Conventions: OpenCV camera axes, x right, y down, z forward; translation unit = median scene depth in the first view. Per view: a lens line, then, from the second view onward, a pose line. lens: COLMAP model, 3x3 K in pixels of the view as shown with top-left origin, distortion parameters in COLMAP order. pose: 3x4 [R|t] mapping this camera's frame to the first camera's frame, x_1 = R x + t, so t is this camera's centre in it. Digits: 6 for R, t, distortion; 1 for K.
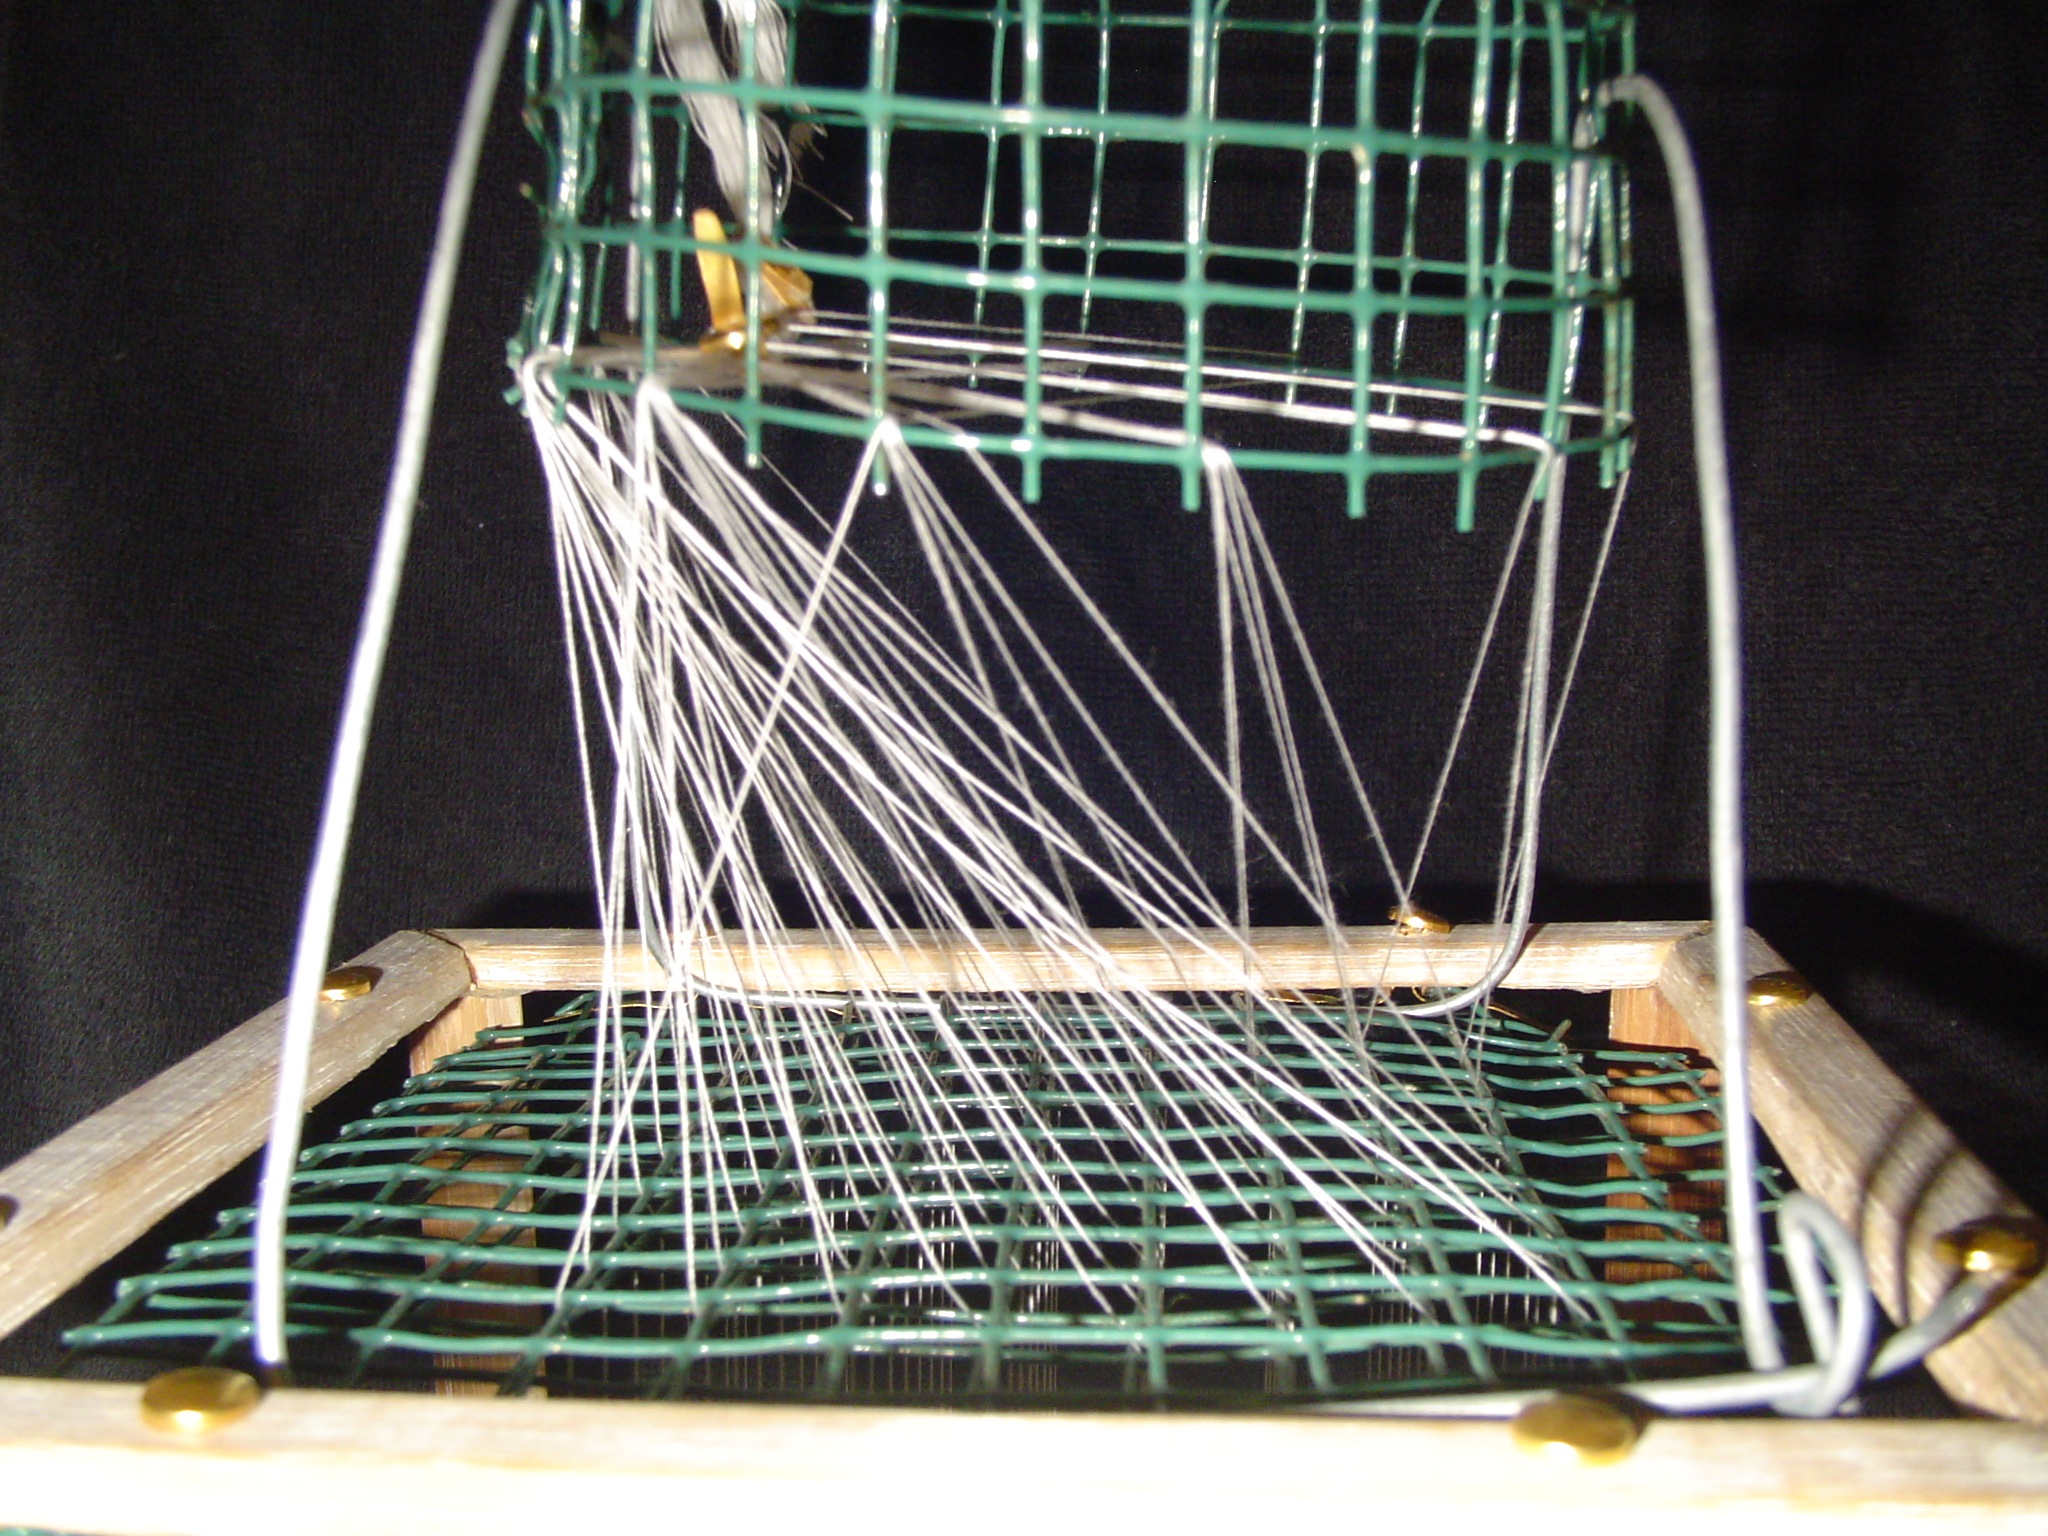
lens RADIAL K [[2530.7, 0, 1024.0], [0, 2530.7, 768.0], [0, 0, 1]] dist [-0.193447, 0.213759]
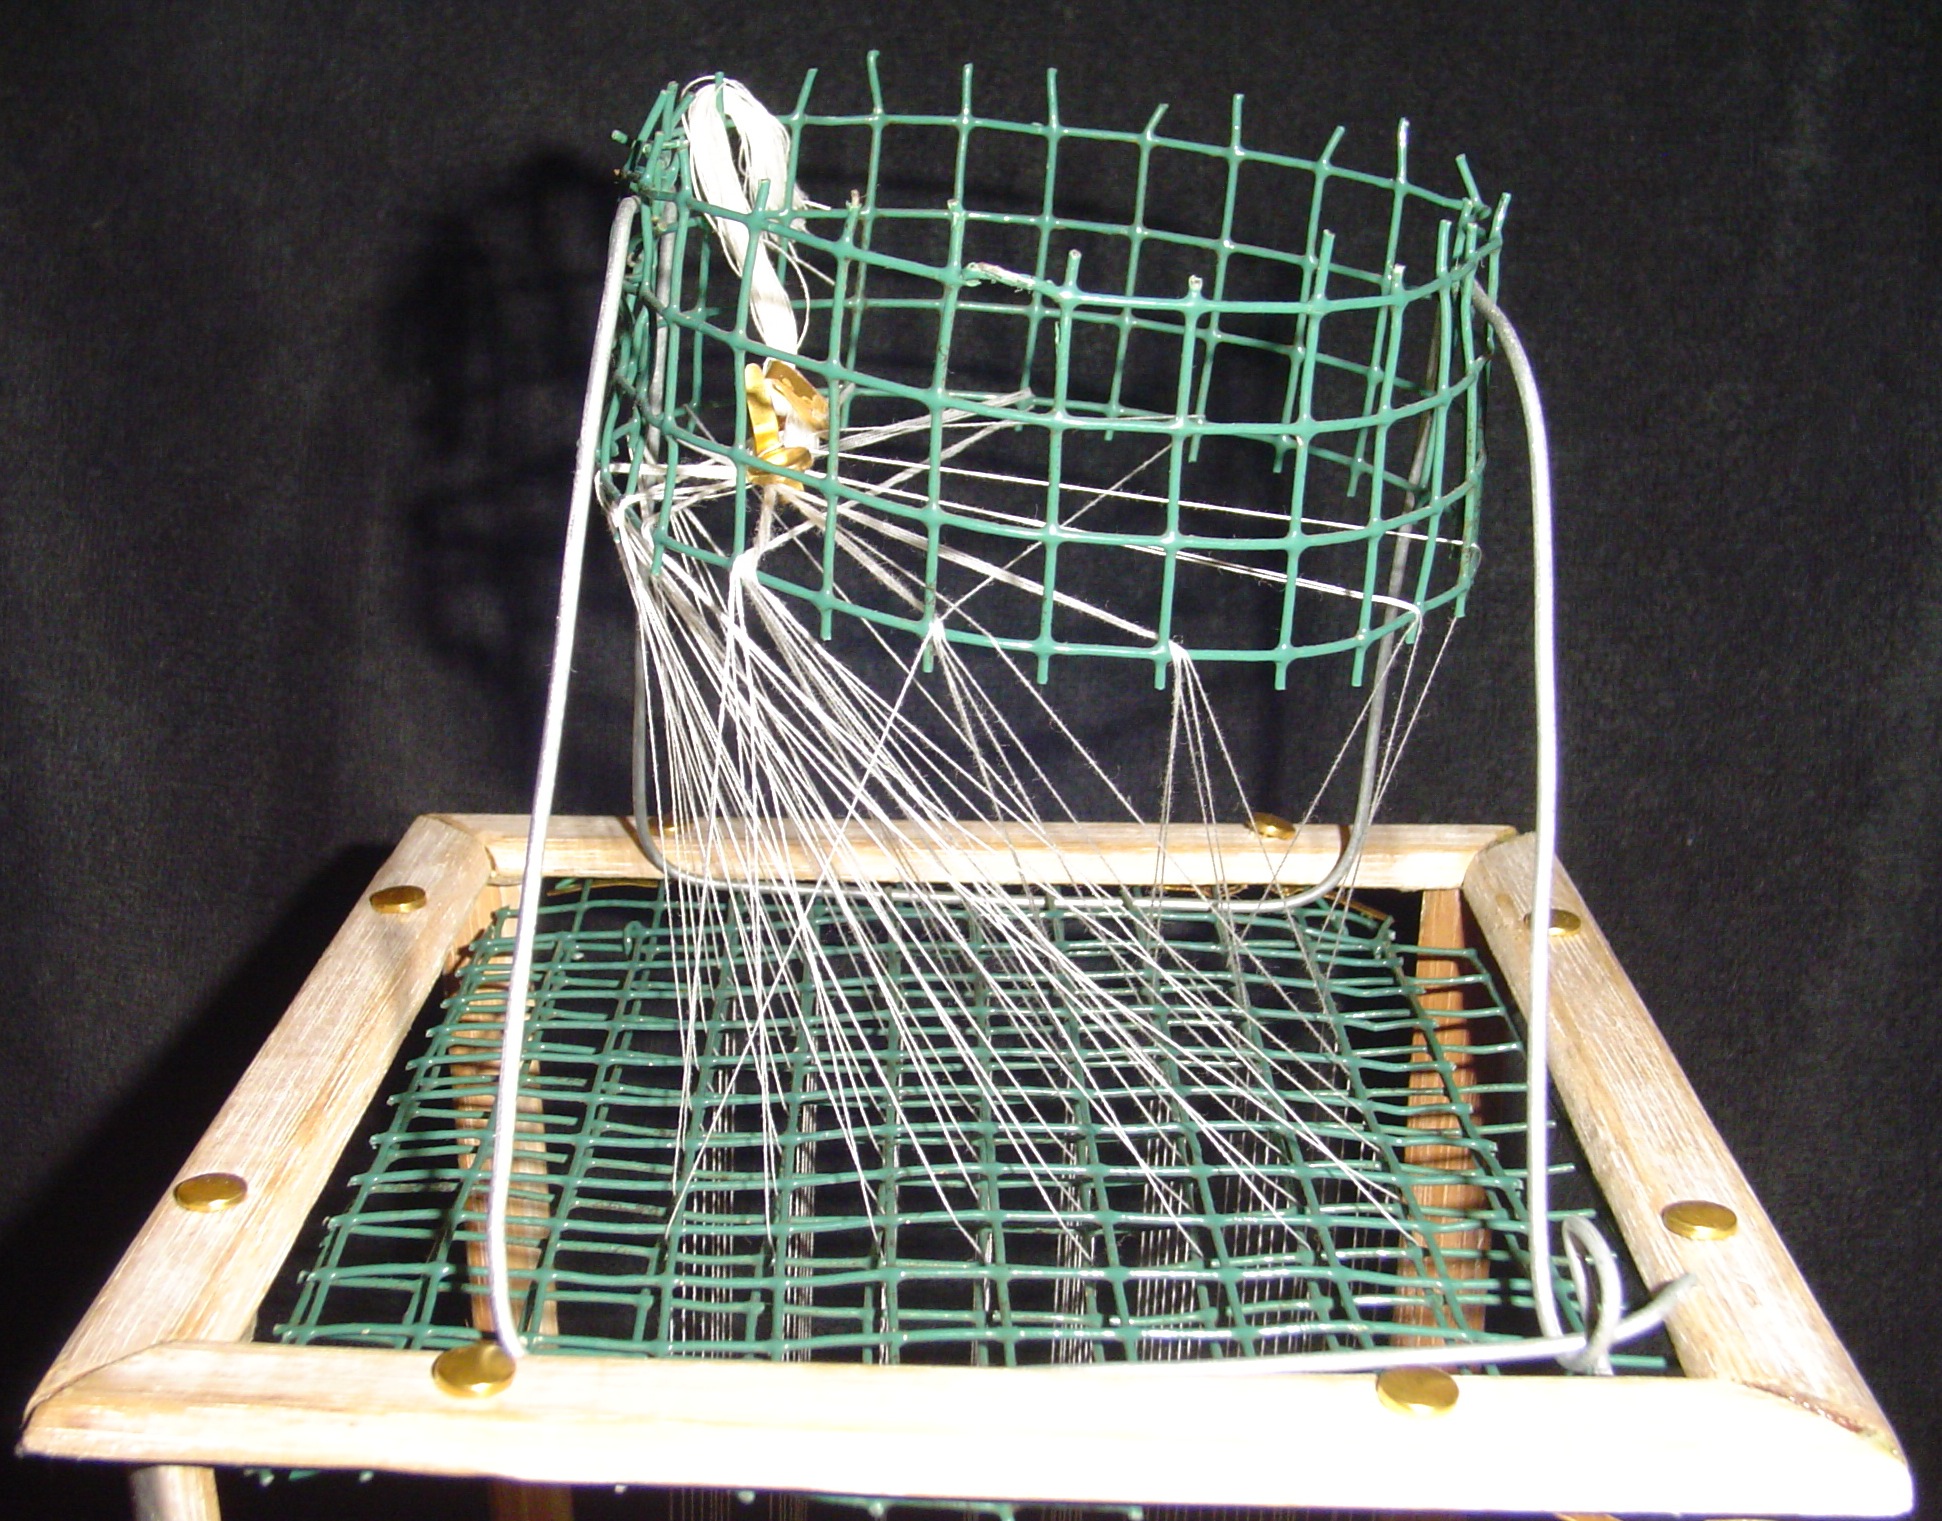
lens RADIAL K [[2405.7, 0, 932.3], [0, 2405.7, 760.8], [0, 0, 1]] dist [-0.141750, 0.008672]
pose [[0.998597, 0.008224, 0.052314, -0.076693], [-0.016119, 0.988198, 0.152334, -0.162574], [-0.050443, -0.152963, 0.986944, -0.165640]]
